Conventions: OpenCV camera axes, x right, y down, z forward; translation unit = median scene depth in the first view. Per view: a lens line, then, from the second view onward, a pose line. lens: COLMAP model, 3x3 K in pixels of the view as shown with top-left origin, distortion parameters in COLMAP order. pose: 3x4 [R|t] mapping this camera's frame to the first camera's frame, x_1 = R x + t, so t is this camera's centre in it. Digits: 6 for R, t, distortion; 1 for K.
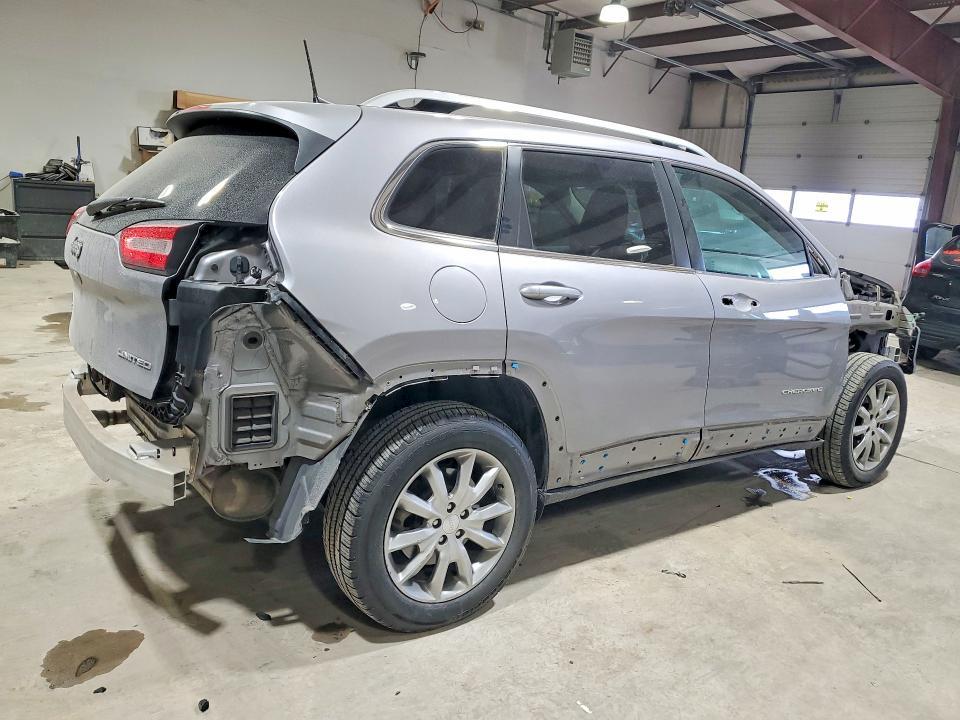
lens RADIAL K [[789.7, 0, 460.1], [0, 789.7, 360.2], [0, 0, 1]] dist [0.031668, 0.003987]
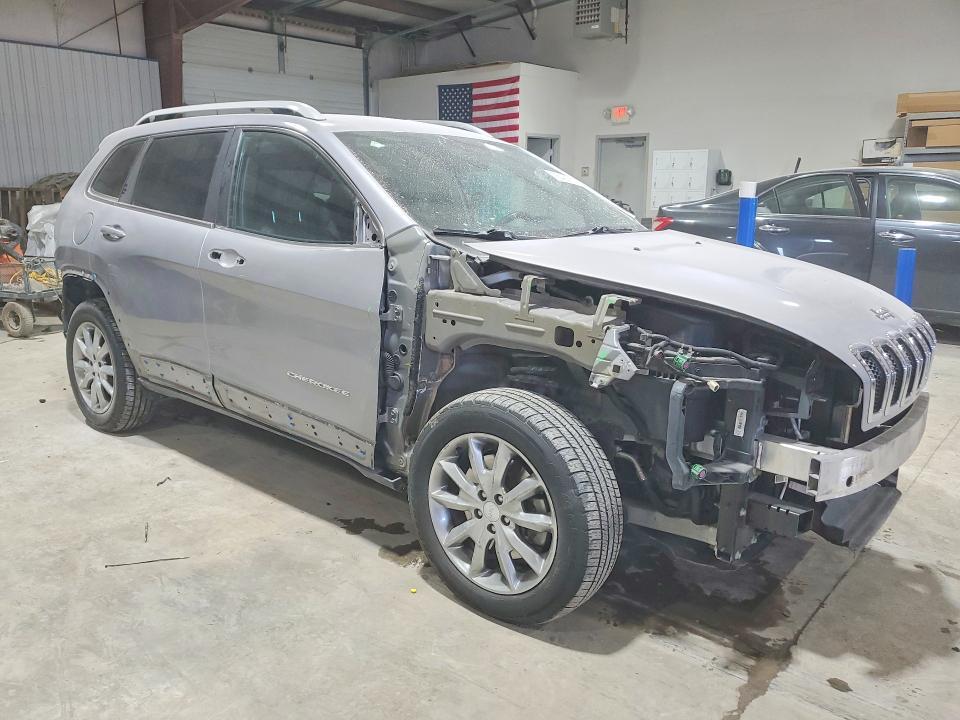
lens RADIAL K [[789.7, 0, 460.1], [0, 789.7, 360.2], [0, 0, 1]] dist [0.031668, 0.003987]
pose [[0.171419, 0.140232, -0.975167, 1.474385], [-0.199625, 0.974230, 0.105007, -0.117032], [0.964762, 0.176667, 0.194995, 1.173607]]
